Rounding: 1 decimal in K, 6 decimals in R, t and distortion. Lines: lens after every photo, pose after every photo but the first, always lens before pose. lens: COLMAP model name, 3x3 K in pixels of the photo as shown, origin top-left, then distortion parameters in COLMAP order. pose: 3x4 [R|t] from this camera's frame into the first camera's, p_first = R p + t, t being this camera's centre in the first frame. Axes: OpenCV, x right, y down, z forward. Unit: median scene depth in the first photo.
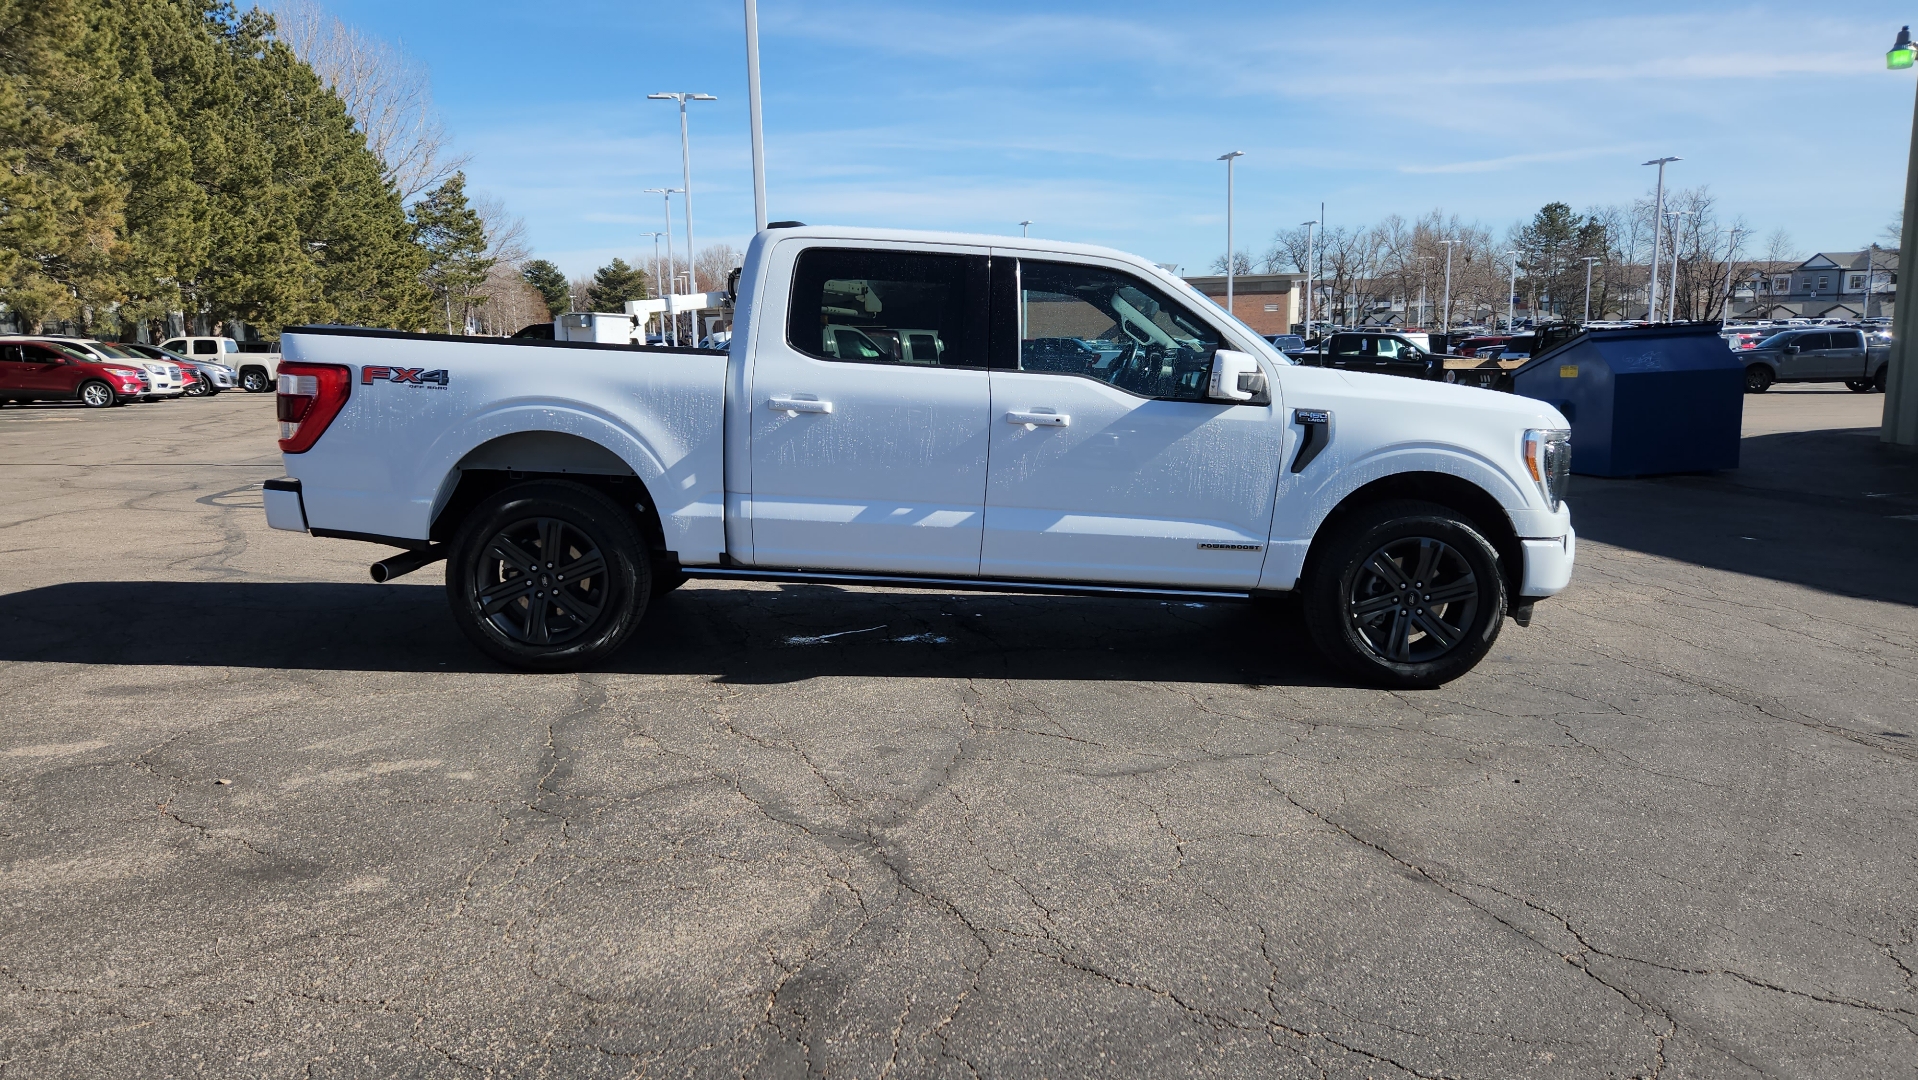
lens RADIAL K [[1277.5, 0, 936.1], [0, 1277.5, 545.2], [0, 0, 1]] dist [0.074821, -0.057980]
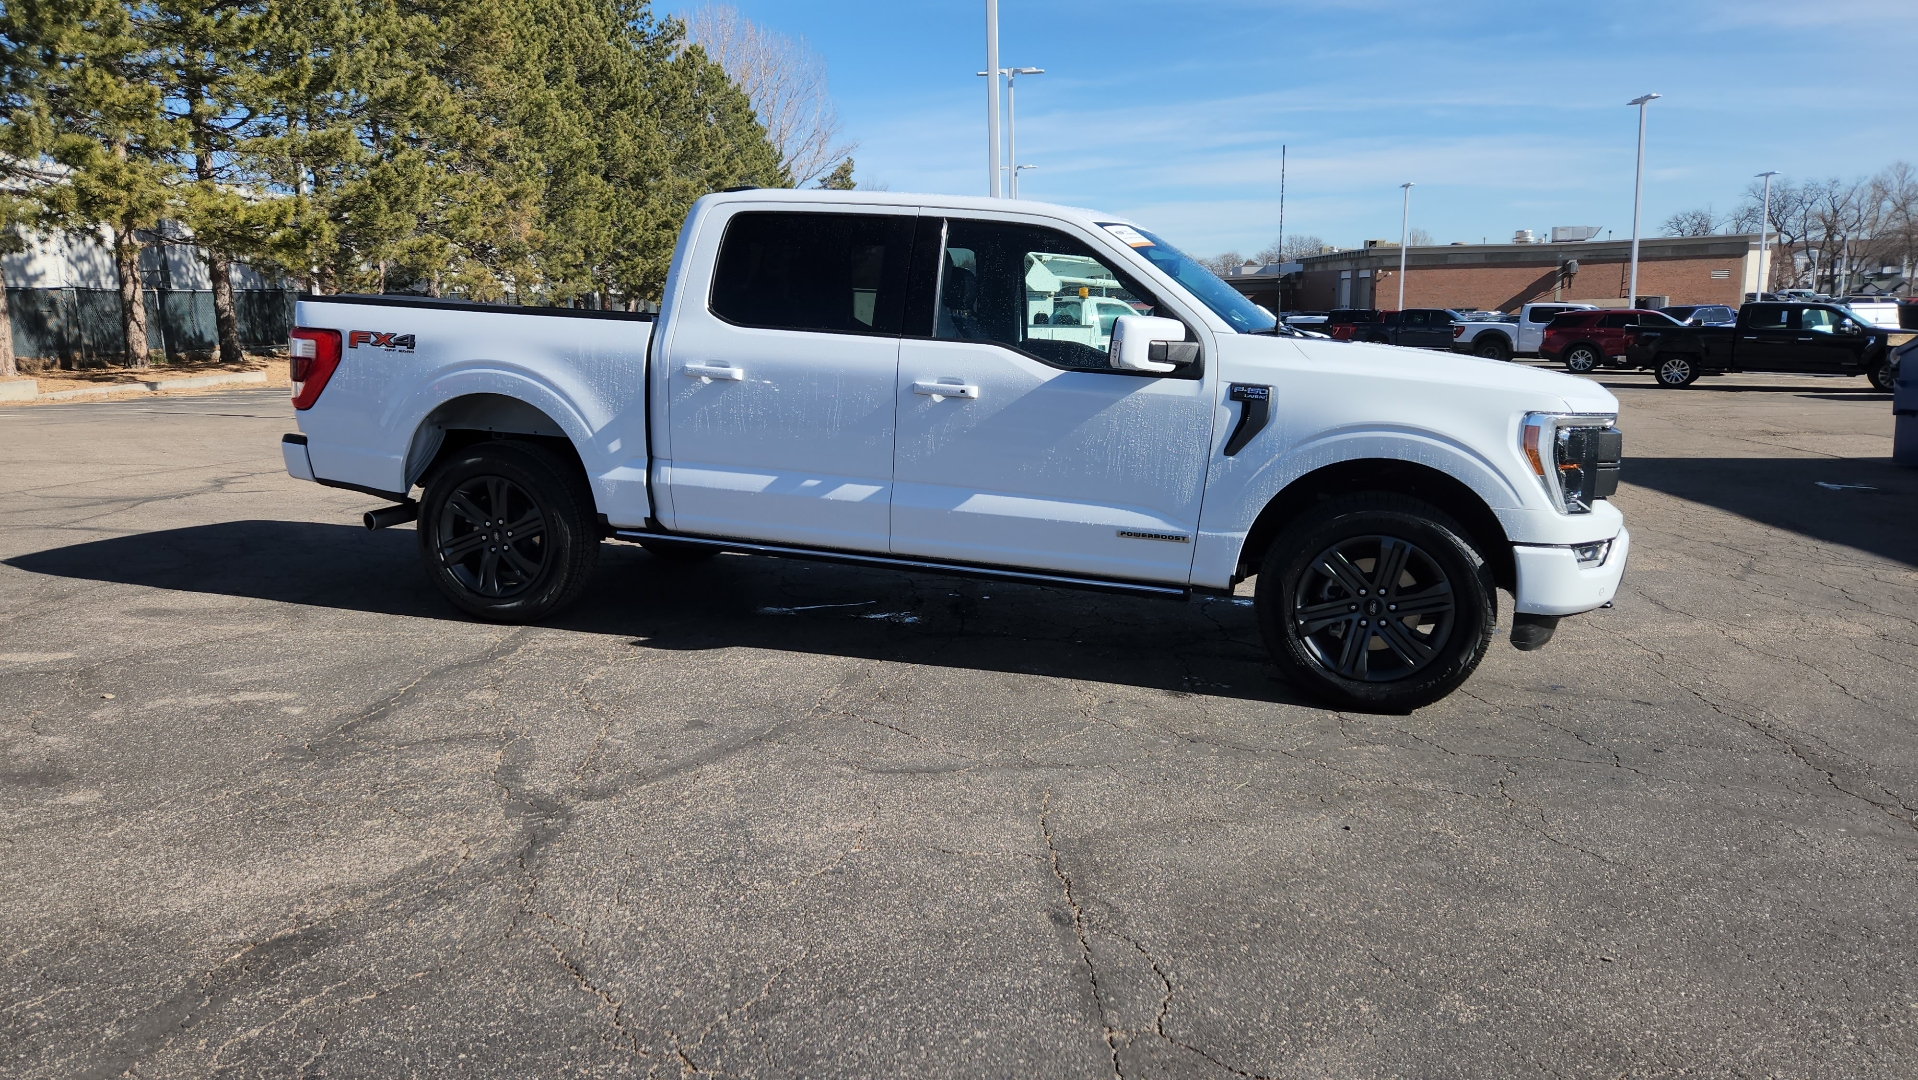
lens RADIAL K [[1277.5, 0, 923.6], [0, 1277.5, 546.1], [0, 0, 1]] dist [0.074821, -0.057980]
pose [[0.954407, 0.051953, -0.293954, 0.339715], [-0.046335, 0.998586, 0.026049, -0.007876], [0.294891, -0.011241, 0.955465, 0.096203]]
